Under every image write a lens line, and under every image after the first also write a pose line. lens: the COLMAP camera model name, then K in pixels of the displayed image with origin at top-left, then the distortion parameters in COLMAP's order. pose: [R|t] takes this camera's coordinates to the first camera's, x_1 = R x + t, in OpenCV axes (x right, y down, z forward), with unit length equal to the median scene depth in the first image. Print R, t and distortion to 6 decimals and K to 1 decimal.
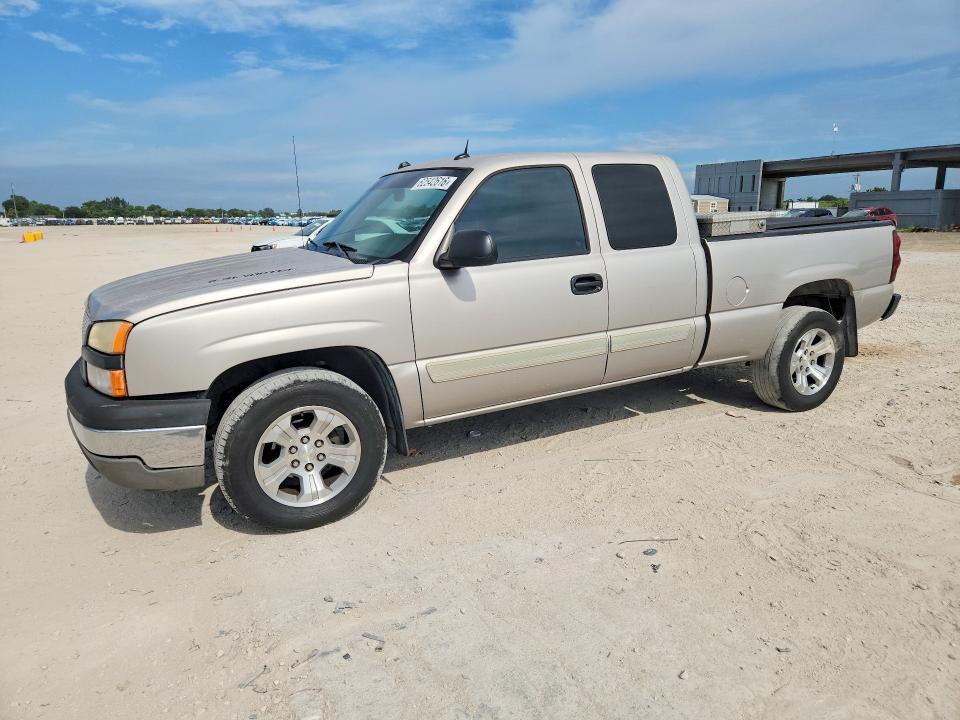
lens RADIAL K [[790.4, 0, 471.4], [0, 790.4, 360.3], [0, 0, 1]] dist [0.068546, -0.071852]
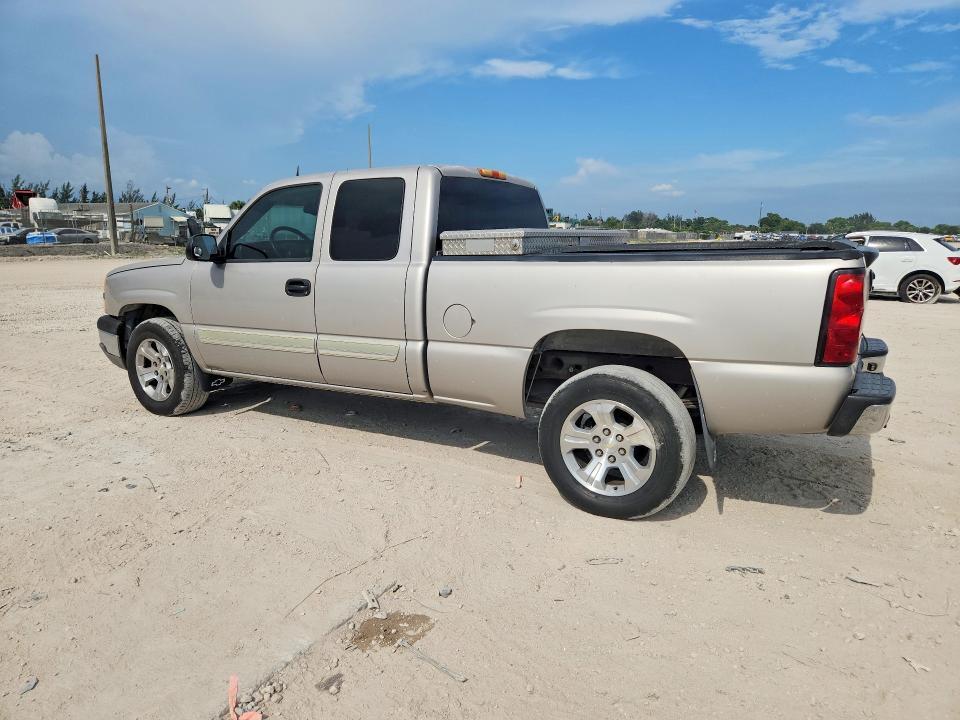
lens RADIAL K [[790.4, 0, 471.4], [0, 790.4, 360.3], [0, 0, 1]] dist [0.068546, -0.071852]
pose [[0.364576, 0.163031, -0.916791, 0.330887], [-0.182459, 0.977975, 0.101354, -0.039630], [0.913123, 0.130326, 0.386293, 0.205643]]
